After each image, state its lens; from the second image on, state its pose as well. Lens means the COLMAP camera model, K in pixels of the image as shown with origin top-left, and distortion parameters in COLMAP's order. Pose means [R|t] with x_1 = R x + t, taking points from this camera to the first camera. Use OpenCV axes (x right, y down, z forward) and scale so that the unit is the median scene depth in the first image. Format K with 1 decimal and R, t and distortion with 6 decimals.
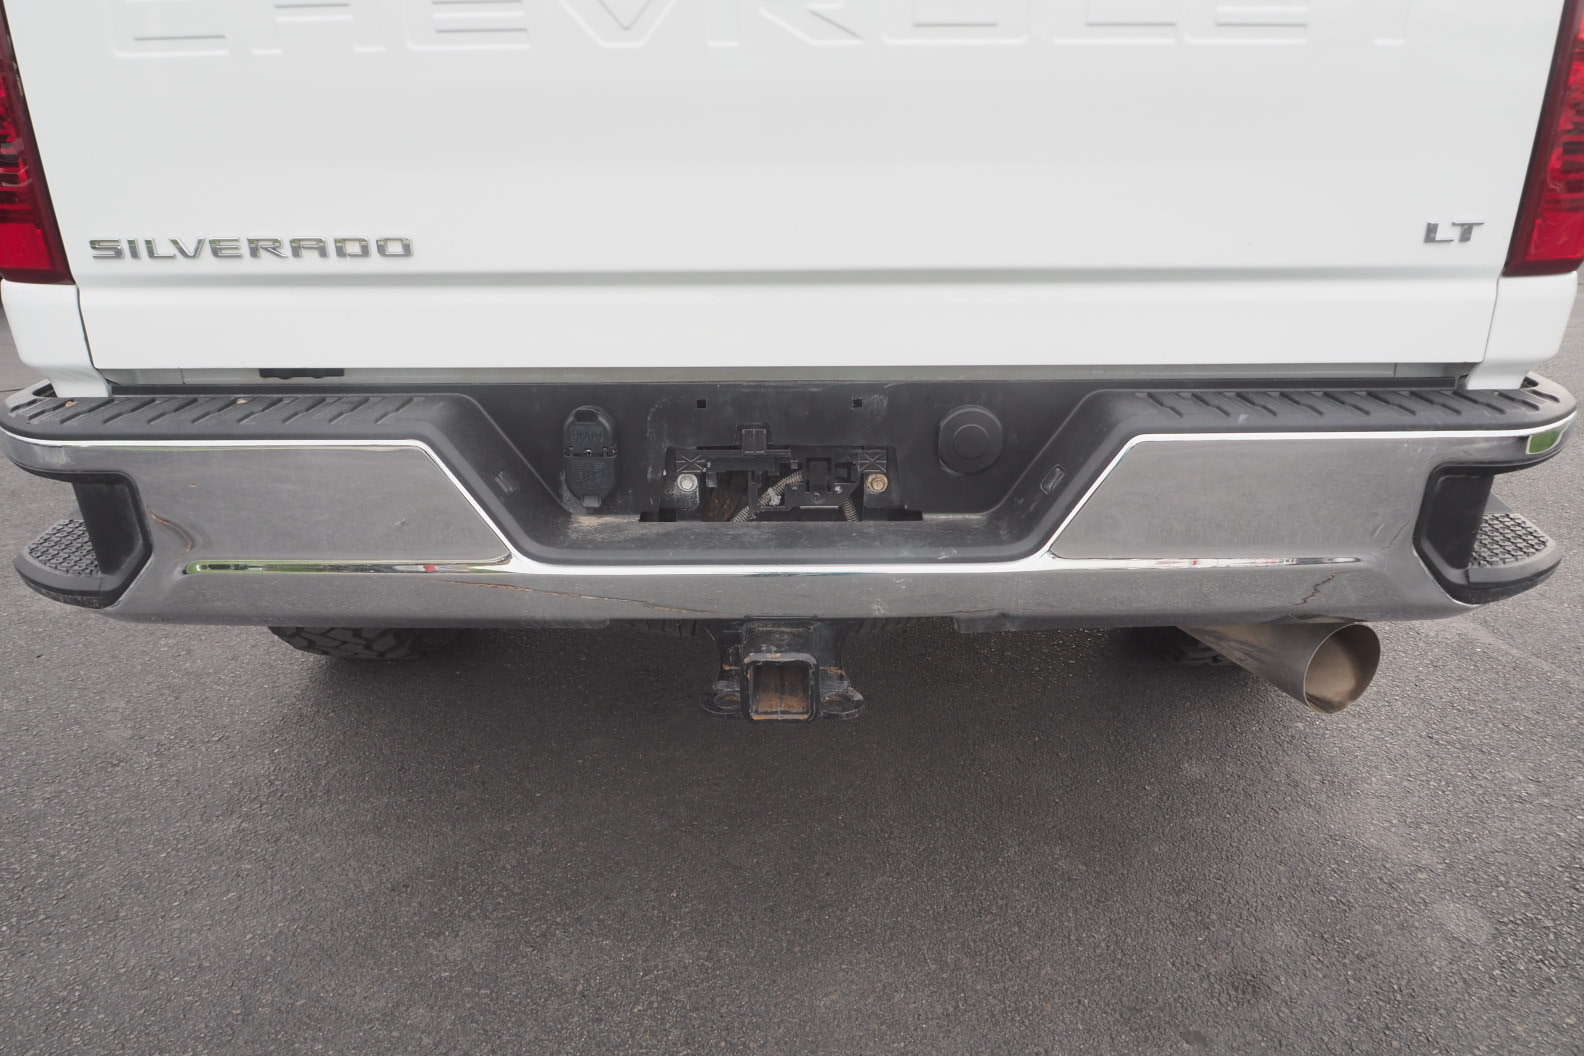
lens RADIAL K [[1138.6, 0, 791.5], [0, 1138.6, 538.4], [0, 0, 1]] dist [-0.024906, -0.000469]
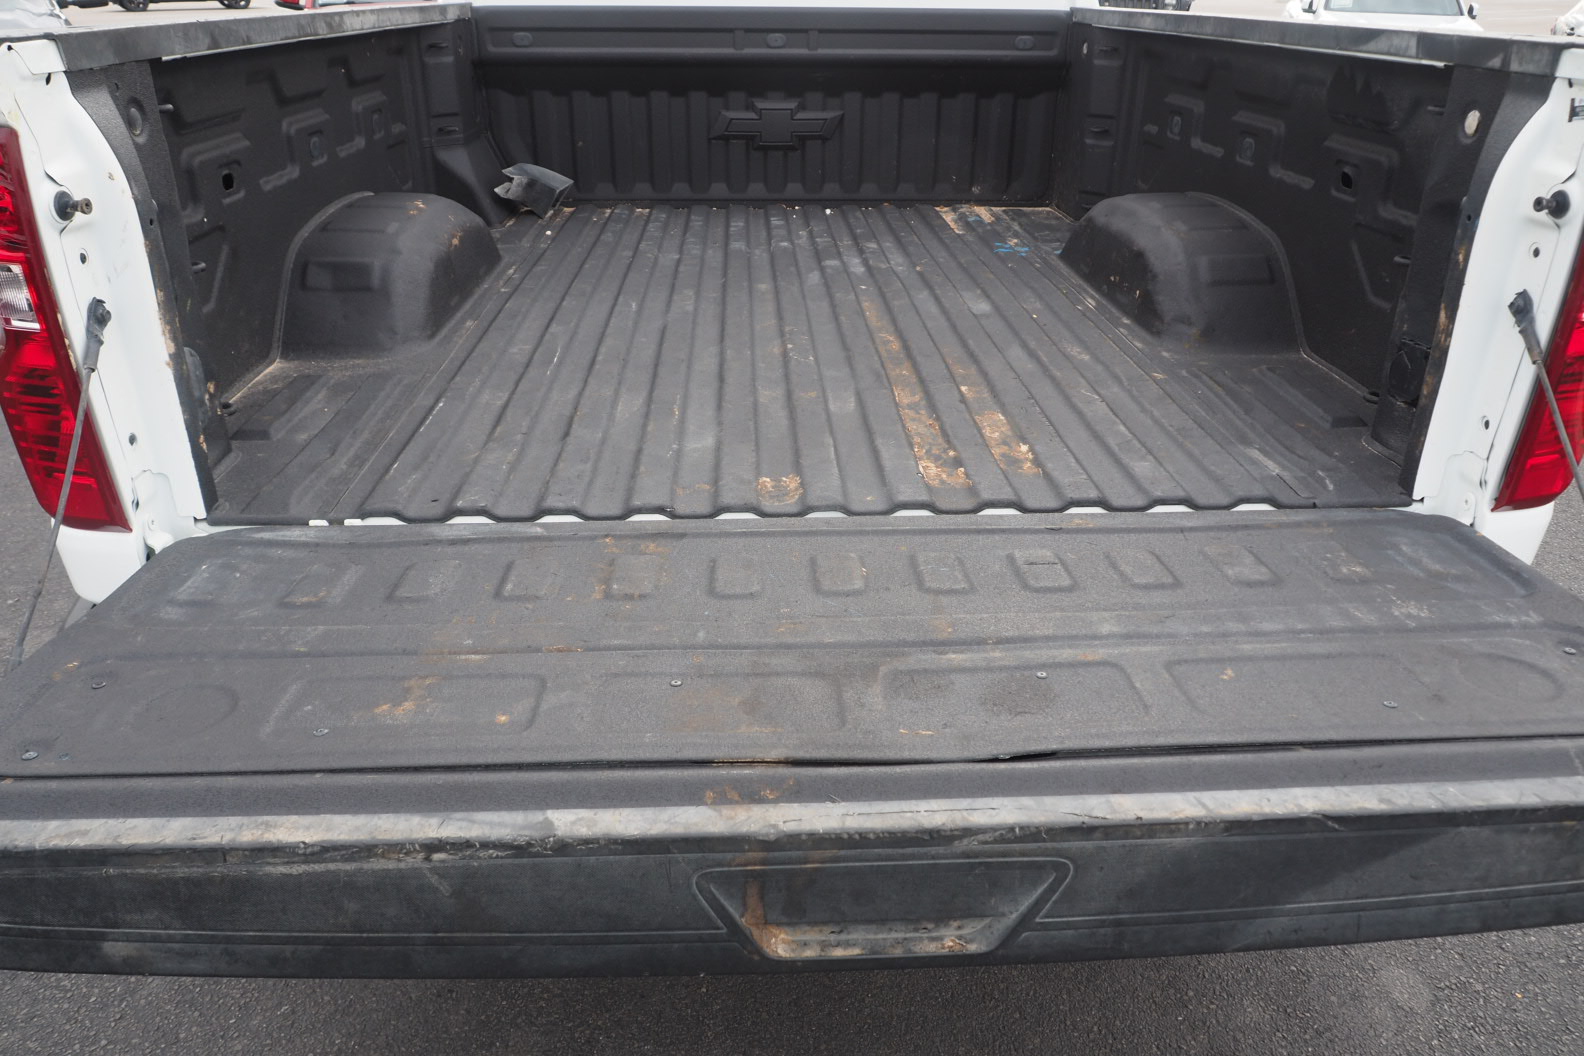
lens RADIAL K [[1138.6, 0, 794.6], [0, 1138.6, 529.8], [0, 0, 1]] dist [-0.024906, -0.000469]
pose [[0.997783, -0.016958, 0.064361, -0.087541], [0.009857, 0.993984, 0.109080, -0.264899], [-0.065823, -0.108203, 0.991947, -0.034650]]
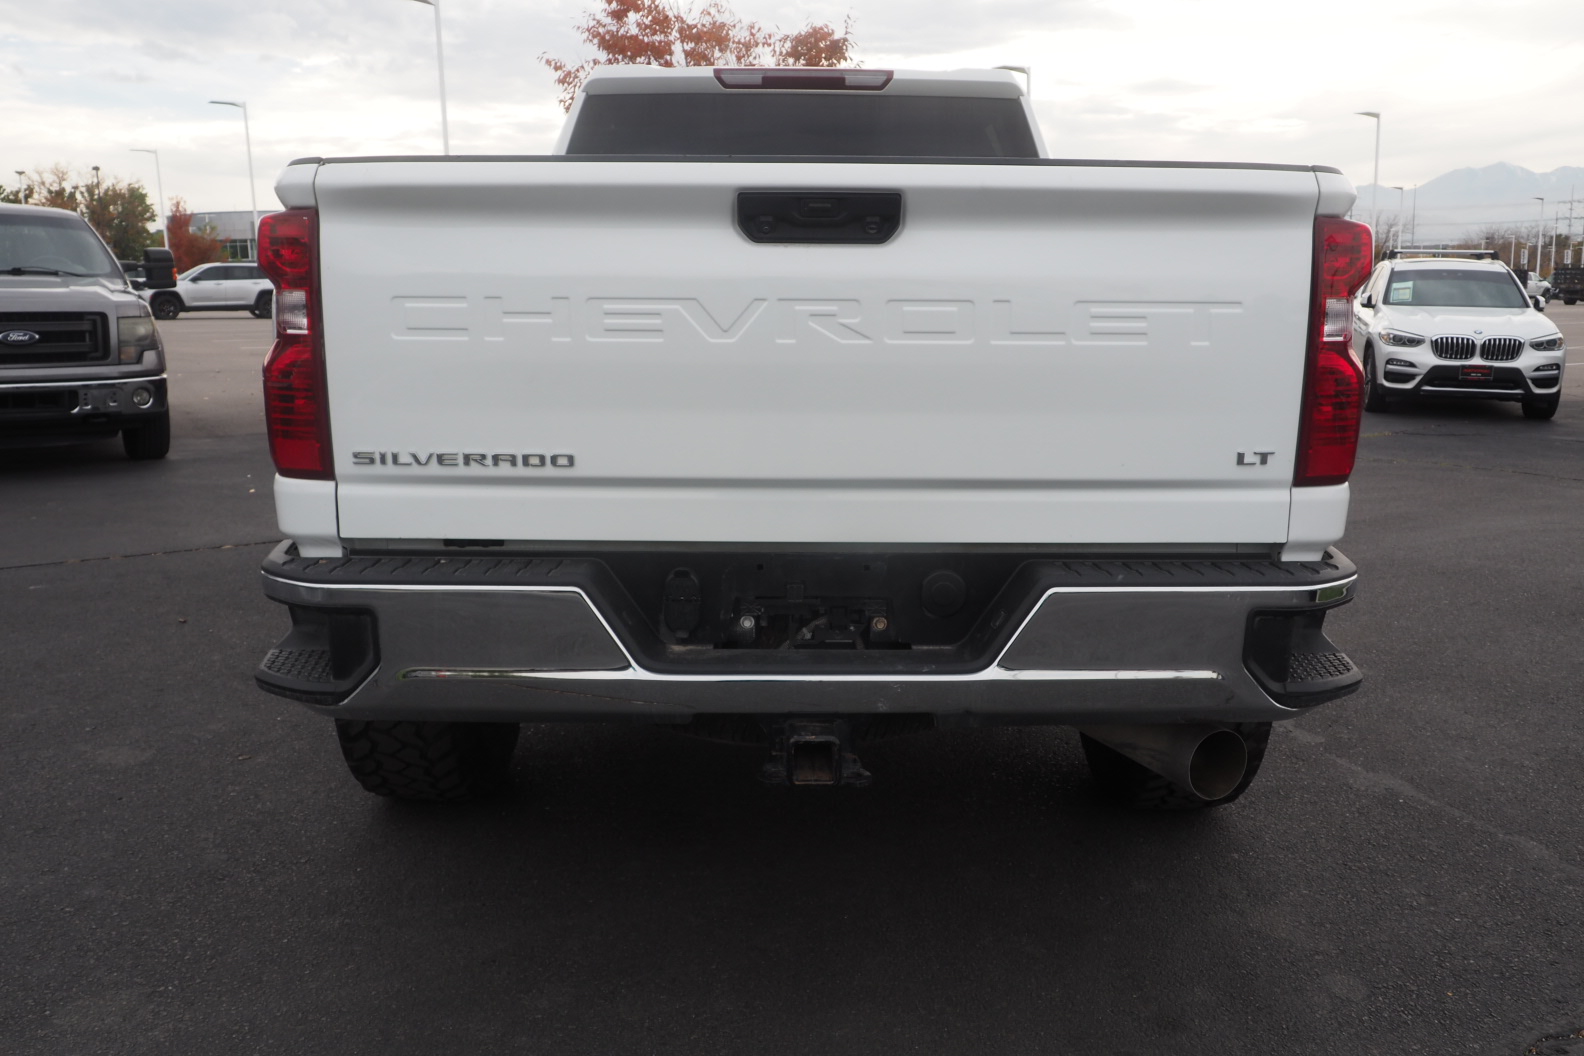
lens RADIAL K [[1303.7, 0, 794.6], [0, 1303.7, 530.3], [0, 0, 1]] dist [-0.016317, -0.007643]
pose [[0.999642, 0.010473, 0.024626, -0.061328], [-0.006040, 0.984790, -0.173644, 0.101042], [-0.026070, 0.173433, 0.984501, -0.527606]]
